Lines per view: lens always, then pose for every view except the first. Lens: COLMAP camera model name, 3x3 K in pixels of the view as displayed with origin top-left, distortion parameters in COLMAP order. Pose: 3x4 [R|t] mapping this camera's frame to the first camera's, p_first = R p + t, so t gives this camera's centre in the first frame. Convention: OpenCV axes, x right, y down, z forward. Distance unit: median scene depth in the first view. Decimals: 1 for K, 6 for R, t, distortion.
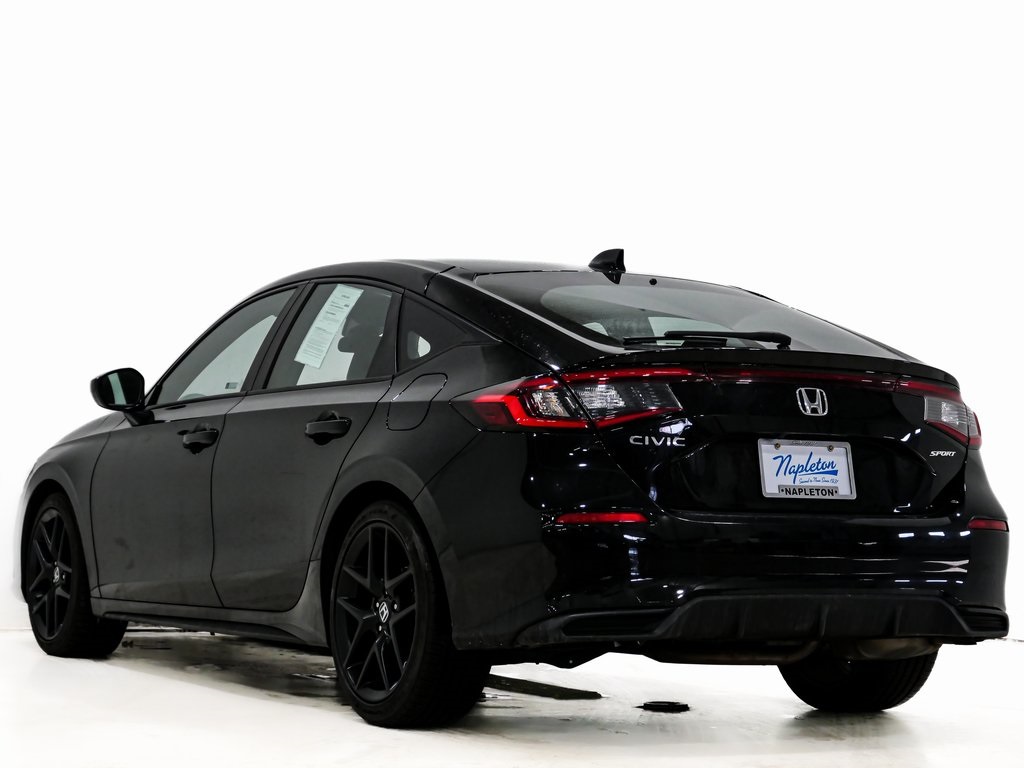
lens RADIAL K [[2290.4, 0, 510.7], [0, 2290.4, 386.6], [0, 0, 1]] dist [-0.073559, 0.000000]
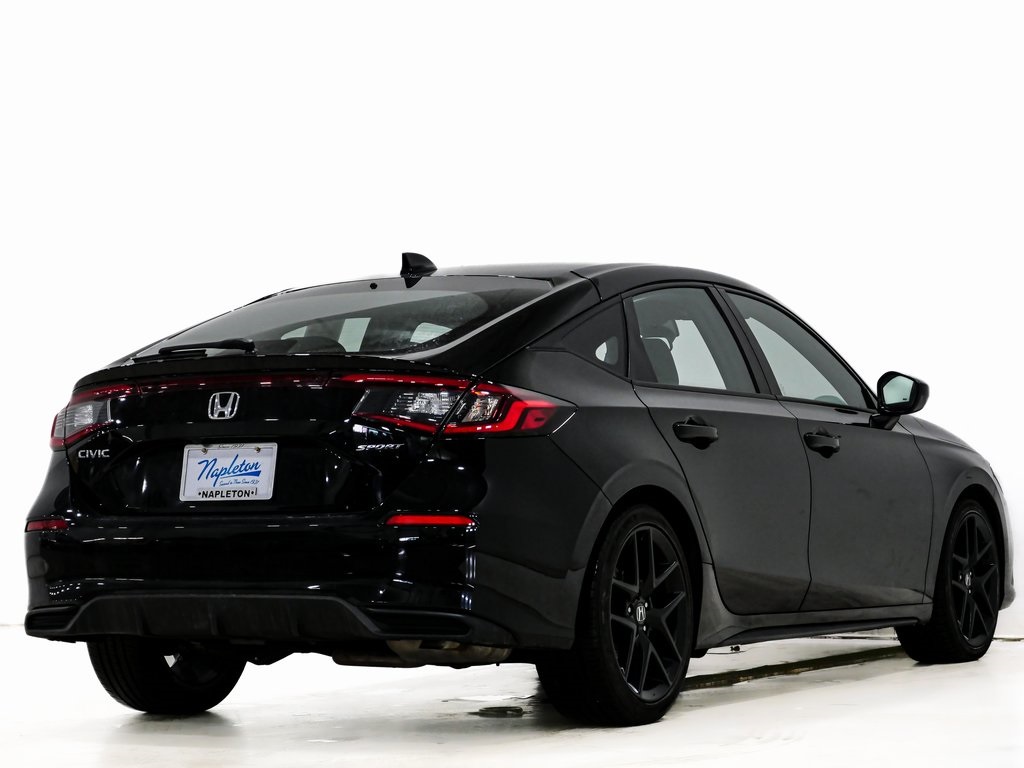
lens RADIAL K [[2561.8, 0, 511.3], [0, 2561.8, 382.4], [0, 0, 1]] dist [-0.047165, 0.000000]
pose [[0.526218, -0.069453, -0.847509, 1.166738], [0.071057, 0.996765, -0.037565, 0.048241], [0.847376, -0.040454, 0.529450, 0.502749]]
